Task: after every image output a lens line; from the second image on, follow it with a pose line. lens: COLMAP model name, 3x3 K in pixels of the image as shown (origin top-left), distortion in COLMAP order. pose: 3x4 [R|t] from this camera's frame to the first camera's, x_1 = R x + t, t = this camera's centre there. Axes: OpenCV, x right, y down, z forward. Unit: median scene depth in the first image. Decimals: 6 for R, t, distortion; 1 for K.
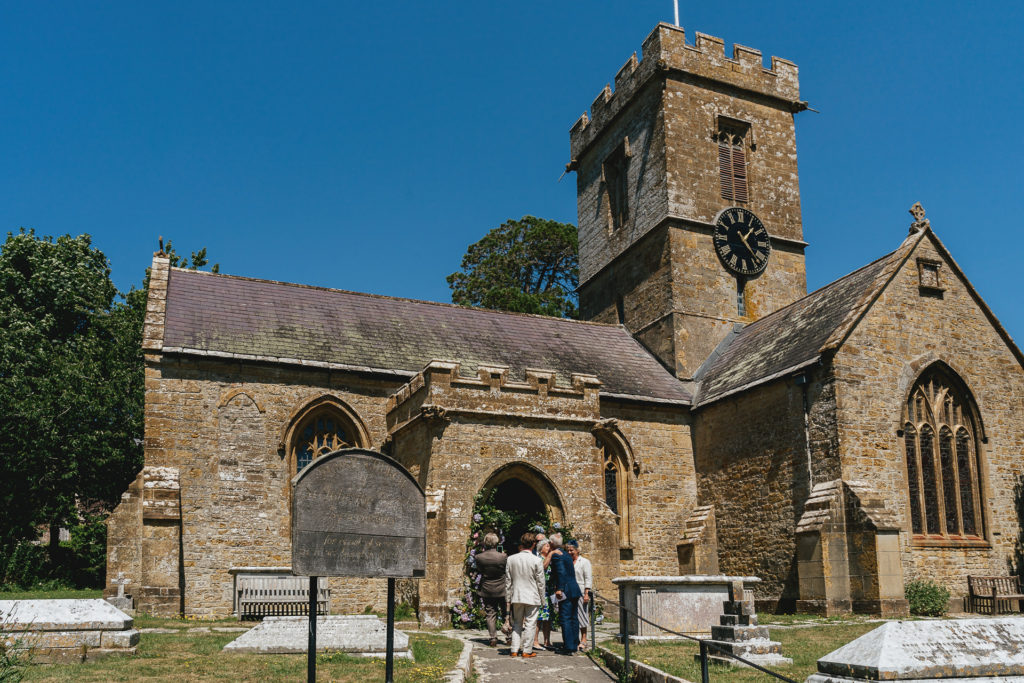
lens RADIAL K [[840.5, 0, 513.8], [0, 840.5, 280.5], [0, 0, 1]] dist [-0.014367, 0.008558]
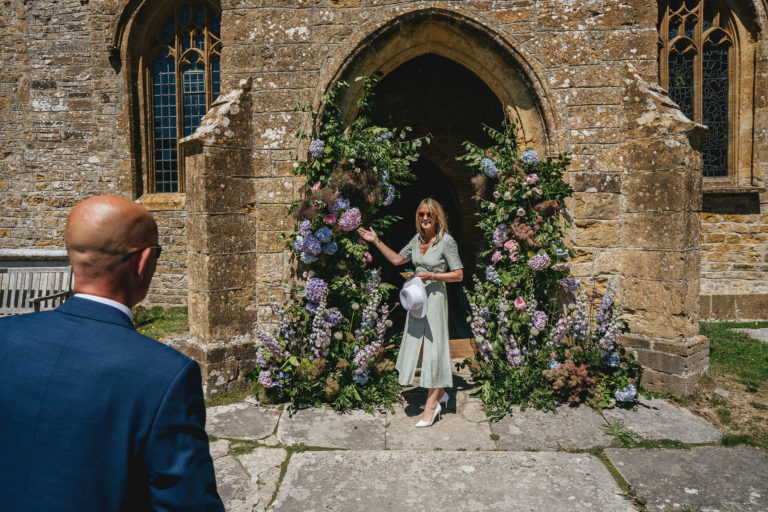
lens RADIAL K [[630.4, 0, 385.4], [0, 630.4, 210.2], [0, 0, 1]] dist [-0.014367, 0.008558]
pose [[0.905961, -0.005346, -0.423327, 0.112740], [0.157357, 0.932537, 0.324981, 0.197582], [0.393031, -0.361034, 0.845684, 0.676712]]
